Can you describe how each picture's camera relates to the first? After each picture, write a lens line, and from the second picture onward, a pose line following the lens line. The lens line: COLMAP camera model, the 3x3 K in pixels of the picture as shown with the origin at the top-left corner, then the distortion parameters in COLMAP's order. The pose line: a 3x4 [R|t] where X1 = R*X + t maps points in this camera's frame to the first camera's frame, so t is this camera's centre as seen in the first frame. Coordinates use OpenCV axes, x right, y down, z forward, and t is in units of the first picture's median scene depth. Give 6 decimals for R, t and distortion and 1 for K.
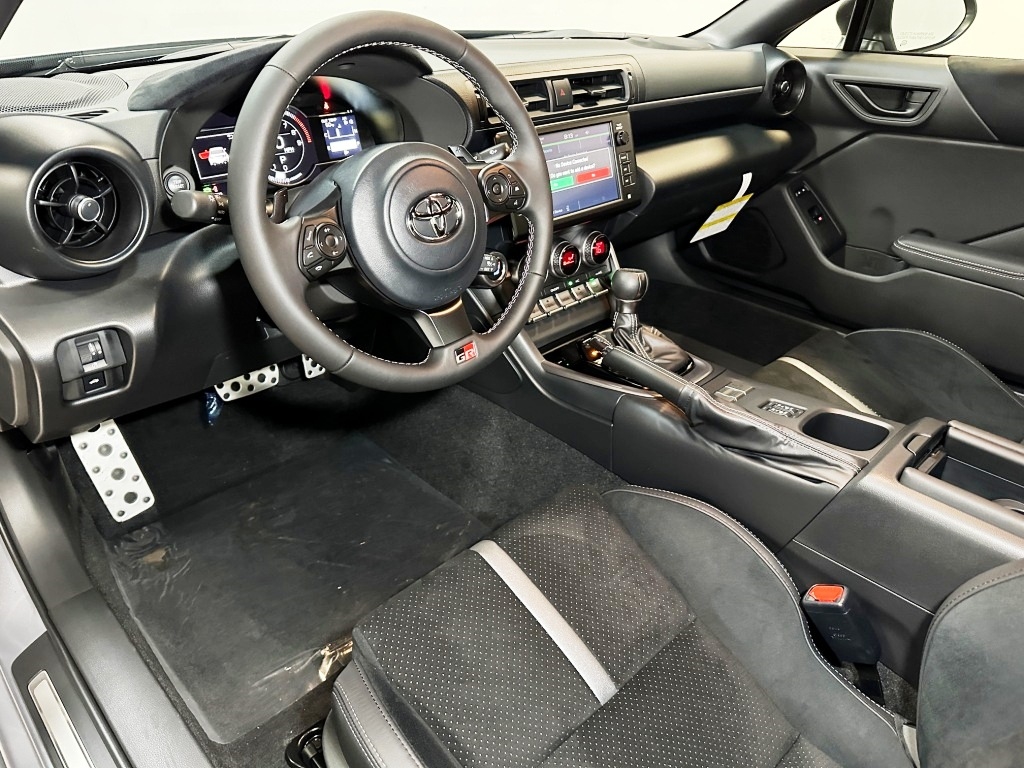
lens RADIAL K [[727.4, 0, 514.8], [0, 727.4, 380.2], [0, 0, 1]] dist [0.004890, -0.015142]
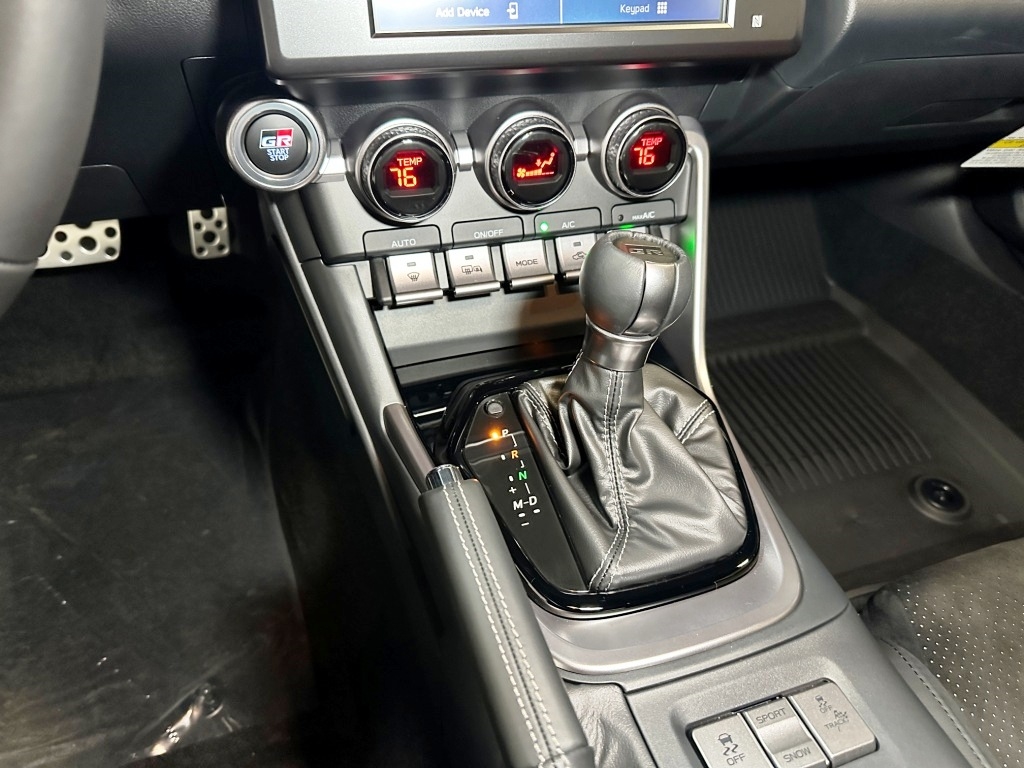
lens RADIAL K [[711.0, 0, 507.1], [0, 711.0, 399.6], [0, 0, 1]] dist [0.136952, -0.207669]
pose [[0.891436, 0.331813, -0.308612, 0.227367], [-0.256542, 0.930937, 0.259890, -0.150745], [0.373533, -0.152503, 0.914995, 0.648682]]
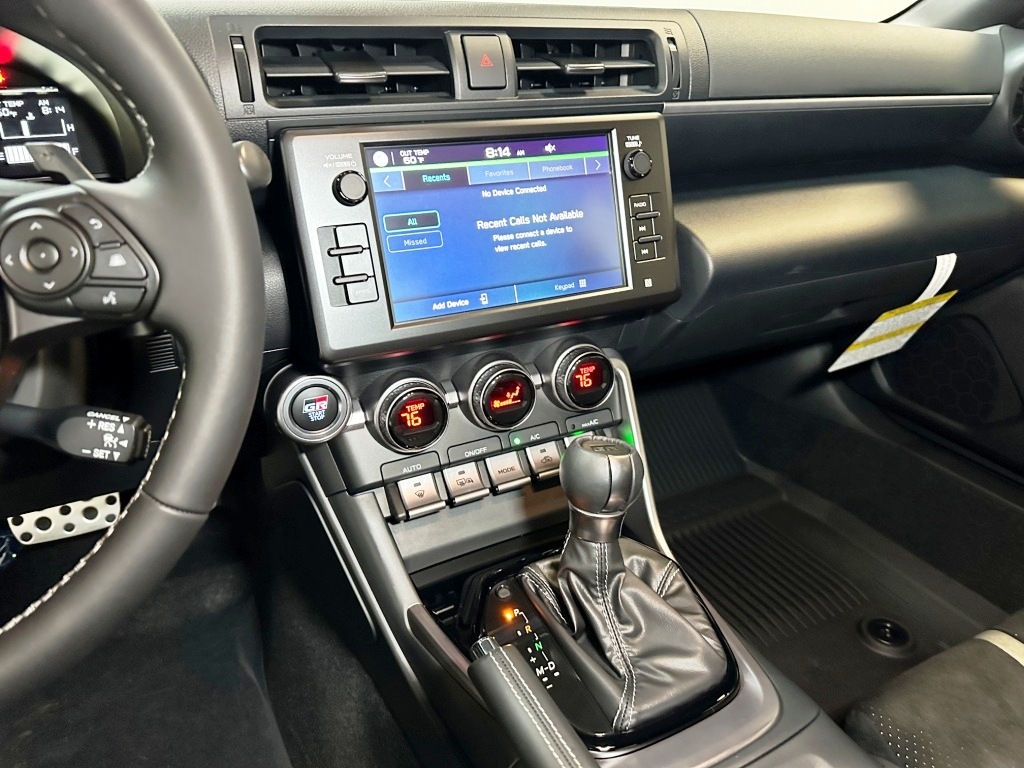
lens RADIAL K [[721.7, 0, 512.0], [0, 721.7, 384.0], [0, 0, 1]] dist [0.022474, -0.035499]
pose [[0.952875, 0.105726, -0.284343, 0.227126], [-0.129568, 0.989349, -0.066334, -0.147241], [0.274302, 0.100050, 0.956425, 0.538822]]
